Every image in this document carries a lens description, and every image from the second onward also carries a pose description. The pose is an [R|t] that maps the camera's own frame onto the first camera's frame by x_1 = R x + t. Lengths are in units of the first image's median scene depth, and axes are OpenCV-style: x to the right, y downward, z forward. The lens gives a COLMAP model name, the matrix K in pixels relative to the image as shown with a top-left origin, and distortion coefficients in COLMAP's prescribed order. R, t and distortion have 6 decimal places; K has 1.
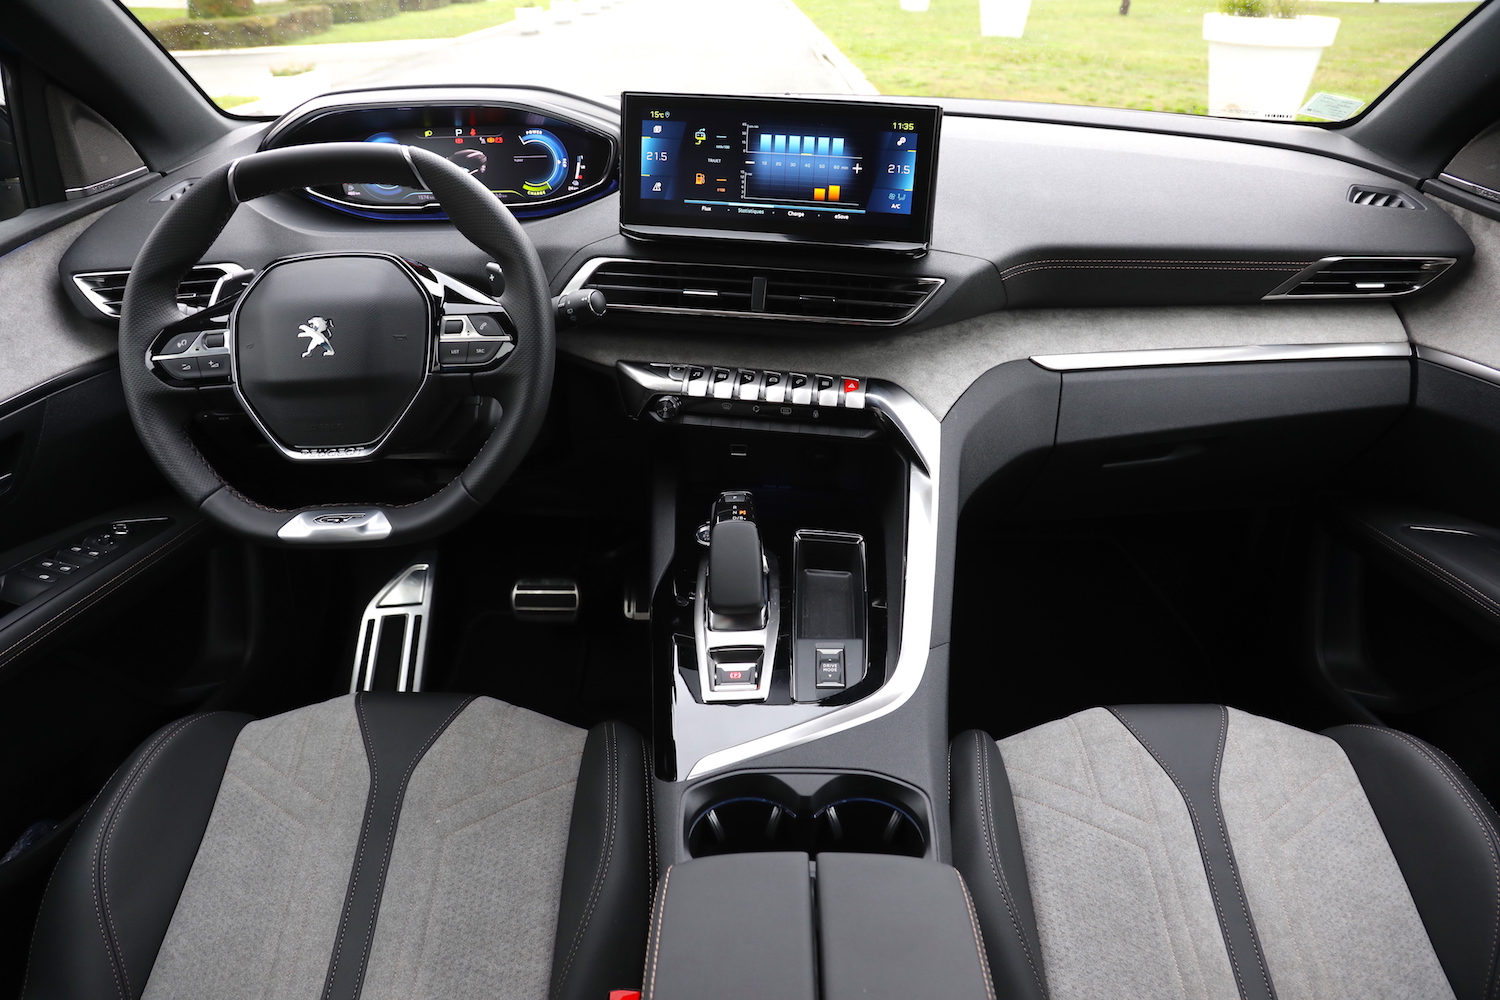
lens RADIAL K [[985.5, 0, 750.0], [0, 985.5, 500.0], [0, 0, 1]] dist [-0.128512, 0.050159]
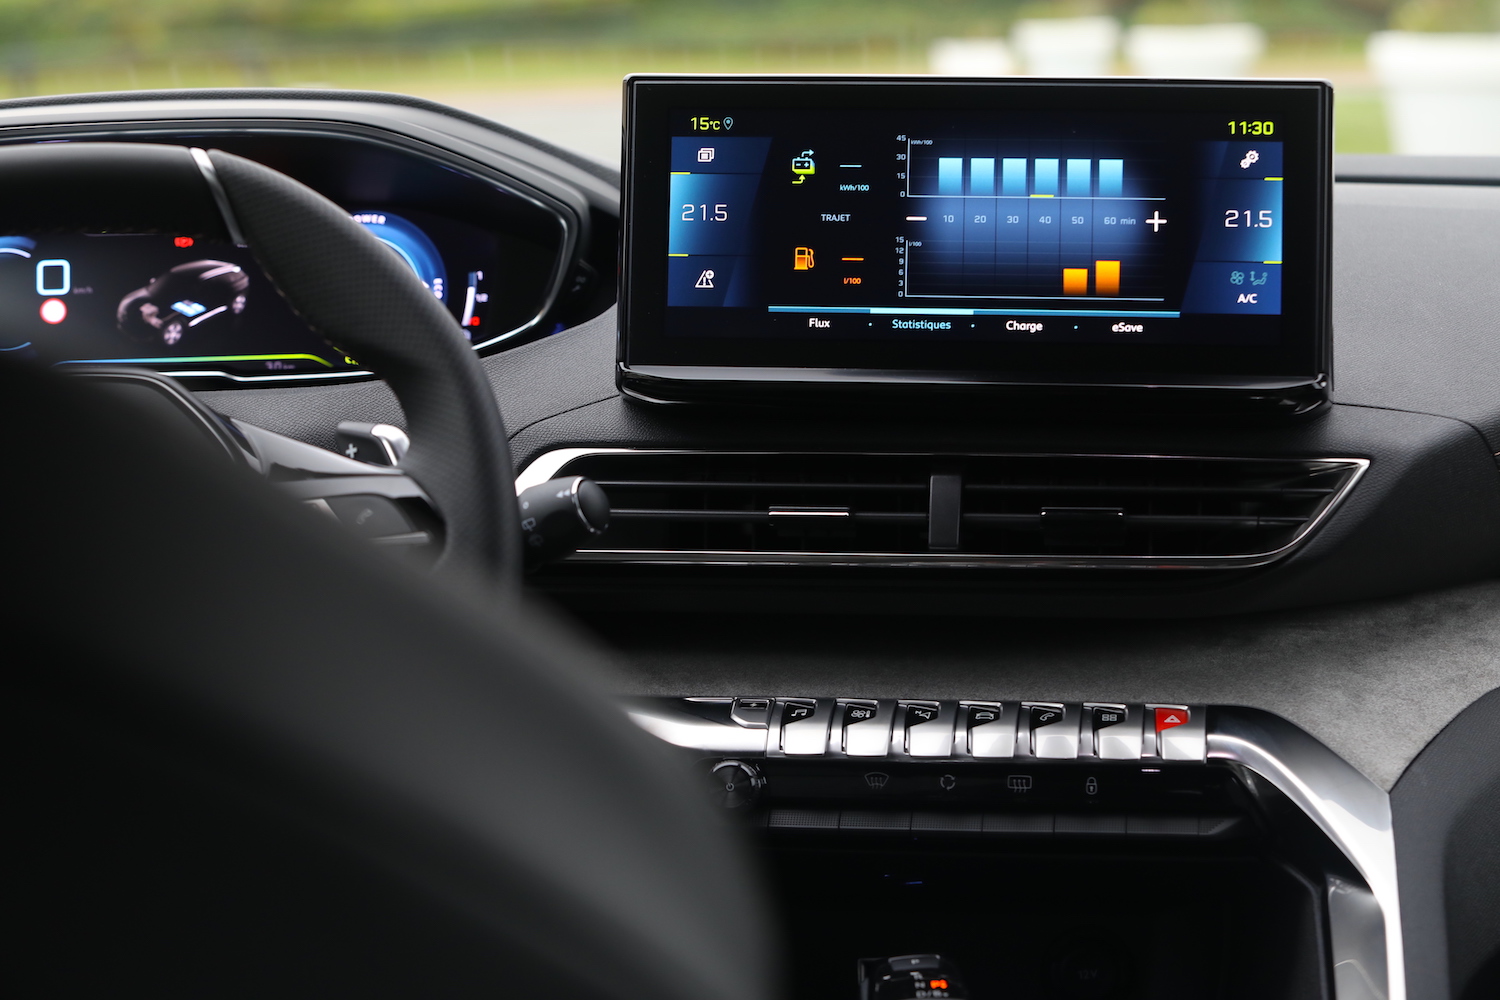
lens RADIAL K [[3367.1, 0, 750.0], [0, 3367.1, 500.0], [0, 0, 1]] dist [-0.251643, 0.385759]
pose [[0.999550, -0.023926, 0.018077, -0.106415], [0.028883, 0.930236, -0.365823, 0.333444], [-0.008063, 0.366181, 0.930509, -0.388352]]
